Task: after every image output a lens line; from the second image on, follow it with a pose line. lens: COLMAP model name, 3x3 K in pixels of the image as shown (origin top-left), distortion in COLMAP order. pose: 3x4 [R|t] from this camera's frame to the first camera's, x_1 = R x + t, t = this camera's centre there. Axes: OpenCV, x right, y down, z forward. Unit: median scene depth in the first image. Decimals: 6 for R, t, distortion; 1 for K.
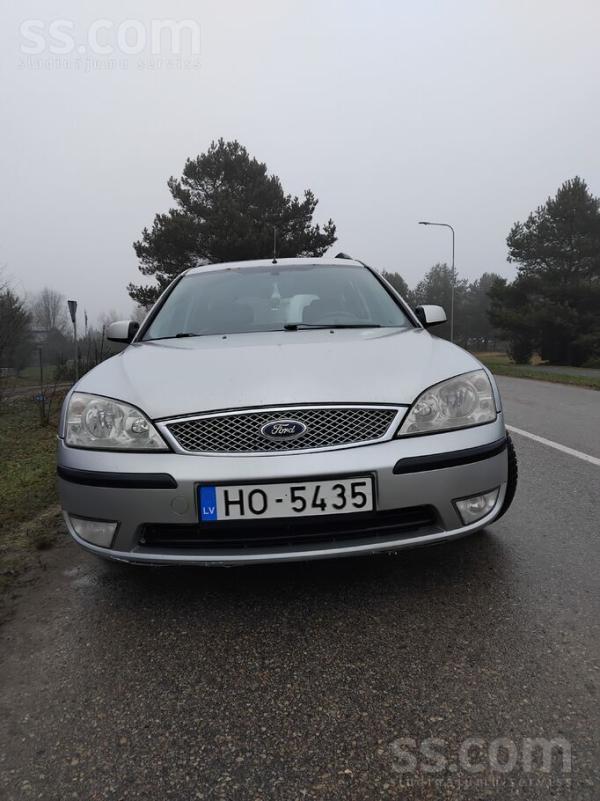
lens RADIAL K [[614.1, 0, 300.0], [0, 614.1, 400.5], [0, 0, 1]] dist [0.071408, -0.165425]
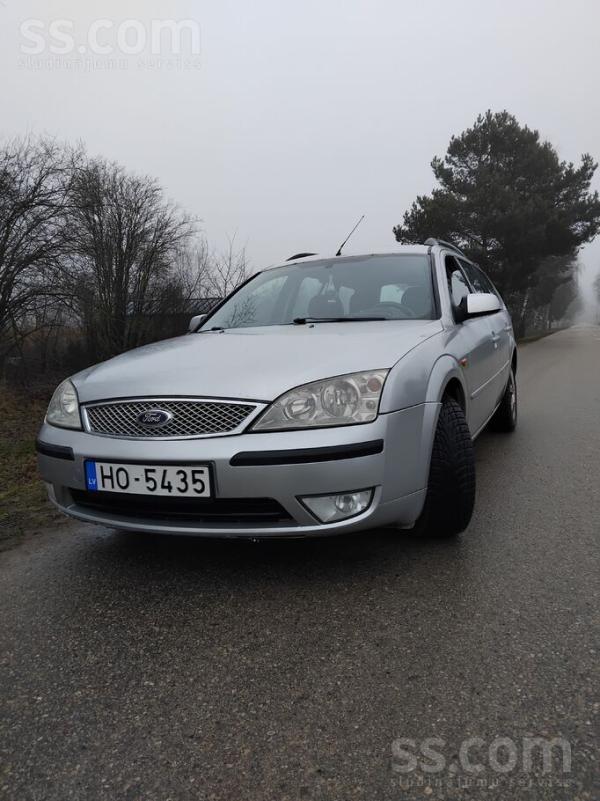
lens RADIAL K [[614.1, 0, 300.0], [0, 614.1, 400.5], [0, 0, 1]] dist [0.071408, -0.165425]
pose [[0.901653, 0.047720, -0.429819, 0.549200], [-0.034714, 0.998673, 0.038054, -0.029528], [0.431064, -0.019390, 0.902113, 0.068694]]
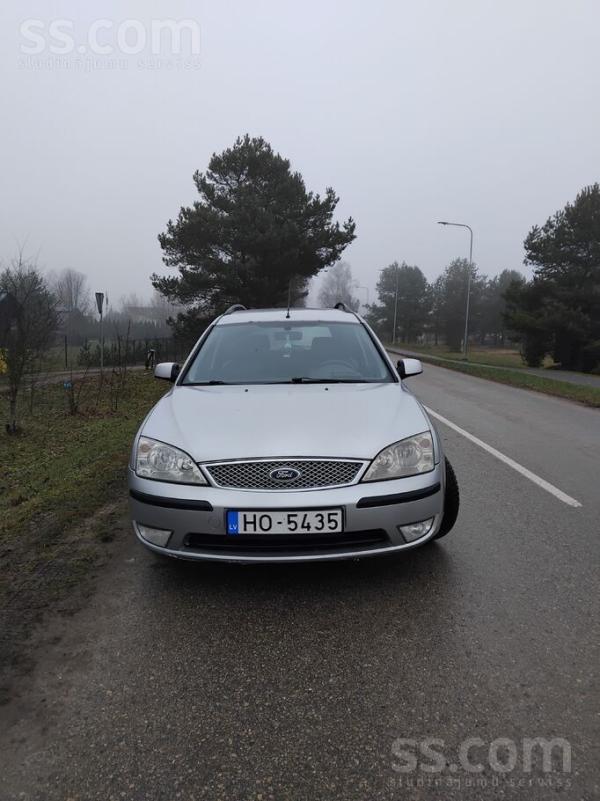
lens RADIAL K [[614.1, 0, 300.0], [0, 614.1, 400.5], [0, 0, 1]] dist [0.071408, -0.165425]
pose [[0.998898, 0.040652, -0.023473, 0.029518], [-0.040151, 0.998964, 0.021414, -0.129108], [0.024319, -0.020448, 0.999495, -0.379479]]
